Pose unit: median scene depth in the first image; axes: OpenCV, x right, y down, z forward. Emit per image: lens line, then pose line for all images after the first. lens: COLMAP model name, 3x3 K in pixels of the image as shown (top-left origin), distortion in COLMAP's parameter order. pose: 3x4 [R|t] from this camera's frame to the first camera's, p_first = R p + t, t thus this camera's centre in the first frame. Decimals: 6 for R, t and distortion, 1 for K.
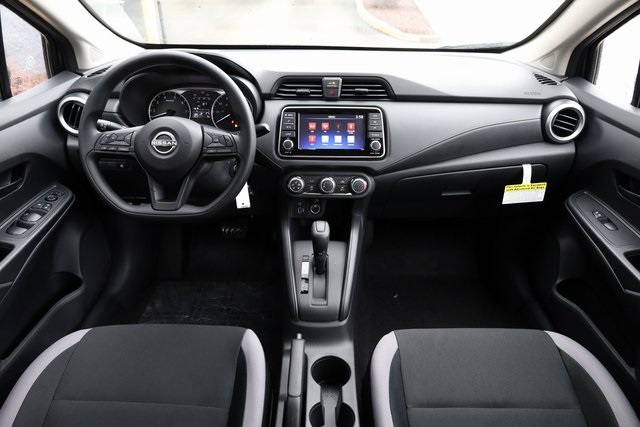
lens RADIAL K [[436.1, 0, 320.0], [0, 436.1, 213.5], [0, 0, 1]] dist [-0.005018, -0.000869]
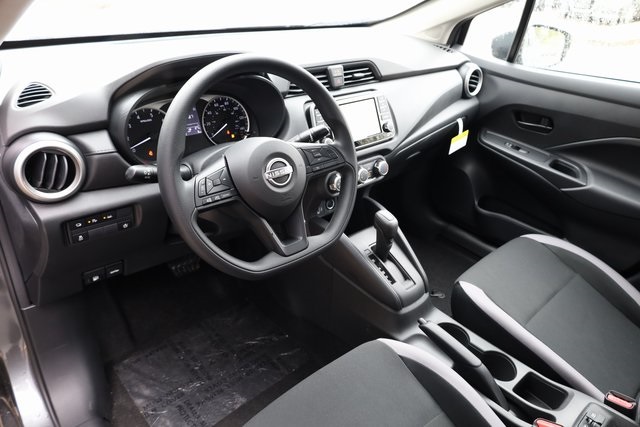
lens RADIAL K [[436.1, 0, 320.0], [0, 436.1, 213.5], [0, 0, 1]] dist [-0.005018, -0.000869]
pose [[0.745740, -0.306898, 0.591343, -0.657466], [0.264254, 0.951034, 0.160324, -0.164206], [-0.611590, 0.036705, 0.790323, 0.273967]]
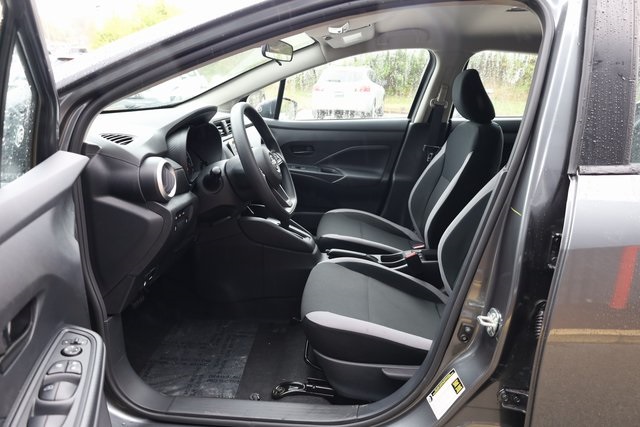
lens RADIAL K [[436.1, 0, 320.0], [0, 436.1, 213.5], [0, 0, 1]] dist [-0.005018, -0.000869]
pose [[0.056127, -0.280735, 0.958143, -1.452634], [0.433363, 0.871394, 0.229932, -0.231290], [-0.899470, 0.402318, 0.170568, 0.568746]]
